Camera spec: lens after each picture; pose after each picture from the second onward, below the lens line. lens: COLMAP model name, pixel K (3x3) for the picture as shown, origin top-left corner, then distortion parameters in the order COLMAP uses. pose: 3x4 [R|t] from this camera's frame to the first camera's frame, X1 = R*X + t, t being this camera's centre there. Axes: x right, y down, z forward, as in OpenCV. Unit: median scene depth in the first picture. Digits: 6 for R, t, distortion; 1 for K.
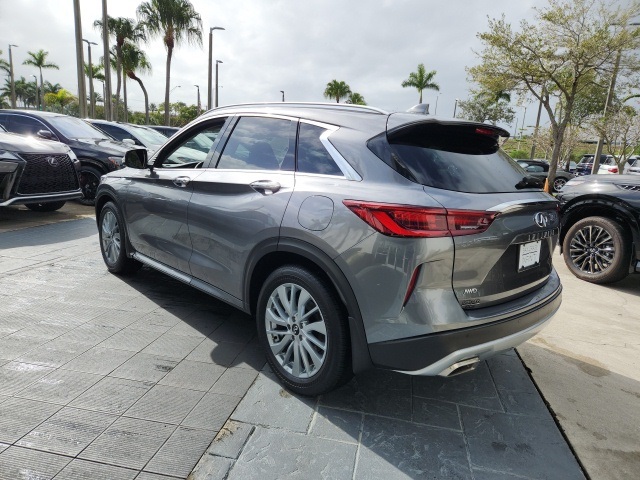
lens RADIAL K [[424.8, 0, 327.0], [0, 424.8, 238.2], [0, 0, 1]] dist [0.068634, -0.055548]
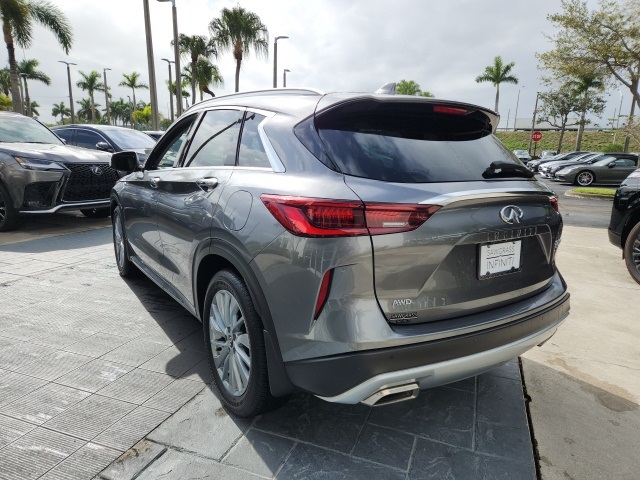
lens RADIAL K [[424.8, 0, 328.1], [0, 424.8, 241.9], [0, 0, 1]] dist [0.068634, -0.055548]
pose [[0.985448, -0.004957, -0.169906, 0.050337], [0.004717, 0.999987, -0.001815, 0.001376], [0.169913, 0.000987, 0.985459, 0.026103]]
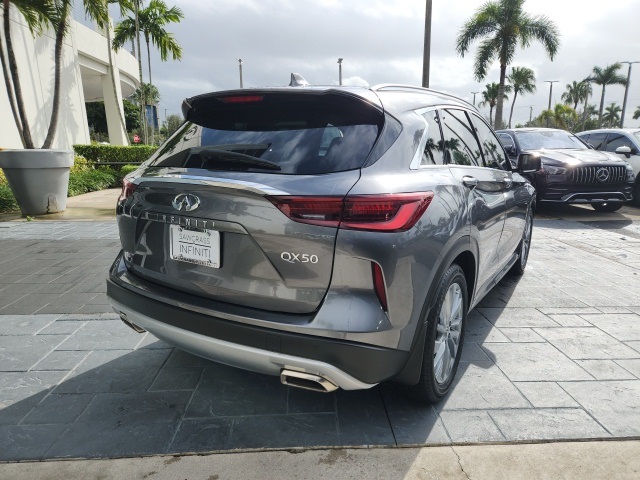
lens RADIAL K [[424.8, 0, 329.2], [0, 424.8, 249.7], [0, 0, 1]] dist [0.068634, -0.055548]
pose [[0.244022, 0.157672, -0.956866, 0.228871], [-0.177256, 0.977324, 0.115838, -0.016345], [0.953433, 0.141344, 0.266436, 0.180008]]
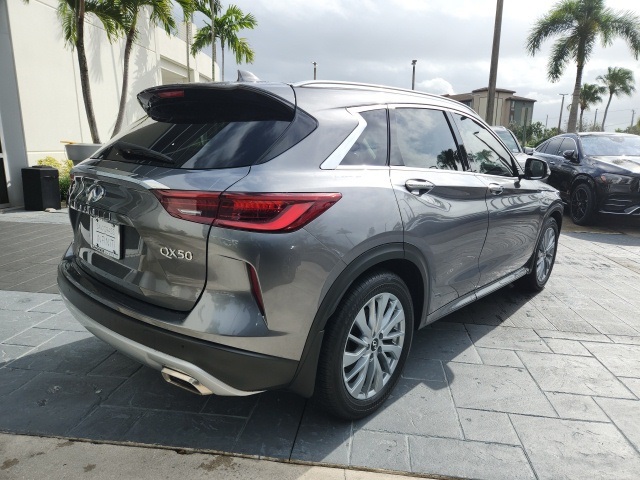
lens RADIAL K [[424.8, 0, 329.7], [0, 424.8, 241.2], [0, 0, 1]] dist [0.068634, -0.055548]
pose [[0.074678, 0.146052, -0.986454, 0.231531], [-0.216723, 0.967949, 0.126905, -0.026460], [0.973373, 0.204310, 0.103938, 0.233886]]
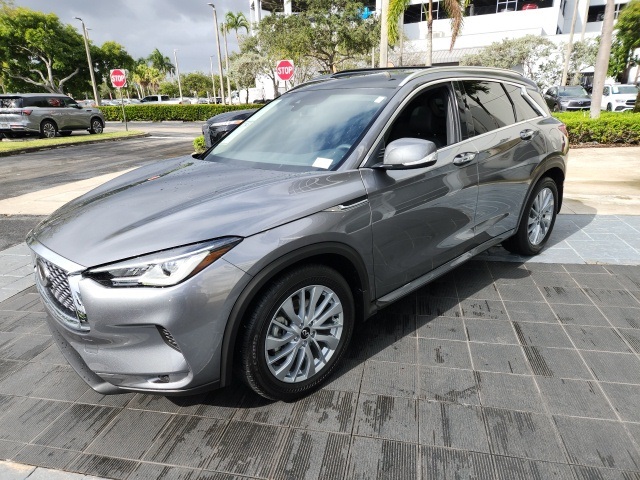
lens RADIAL K [[424.8, 0, 315.2], [0, 424.8, 245.6], [0, 0, 1]] dist [0.068634, -0.055548]
pose [[0.046702, -0.394969, 0.917507, -0.298361], [0.242680, 0.895477, 0.373133, -0.091650], [-0.968982, 0.205235, 0.137671, 0.290499]]
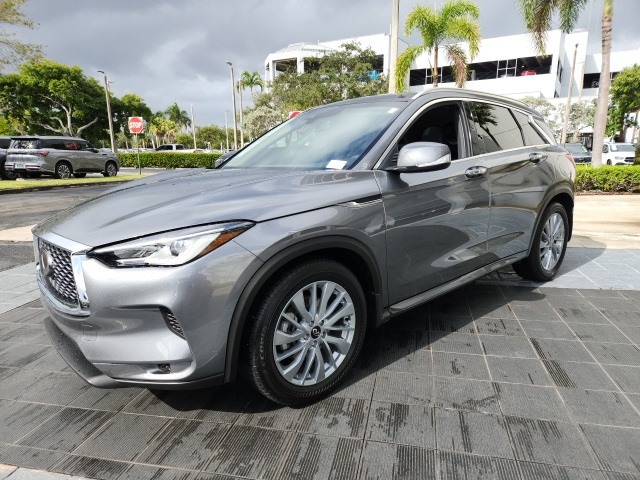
lens RADIAL K [[424.8, 0, 325.1], [0, 424.8, 245.7], [0, 0, 1]] dist [0.068634, -0.055548]
pose [[0.046776, -0.282774, 0.958045, -0.301977], [0.220574, 0.938344, 0.266190, -0.071640], [-0.974248, 0.198868, 0.106265, 0.297429]]
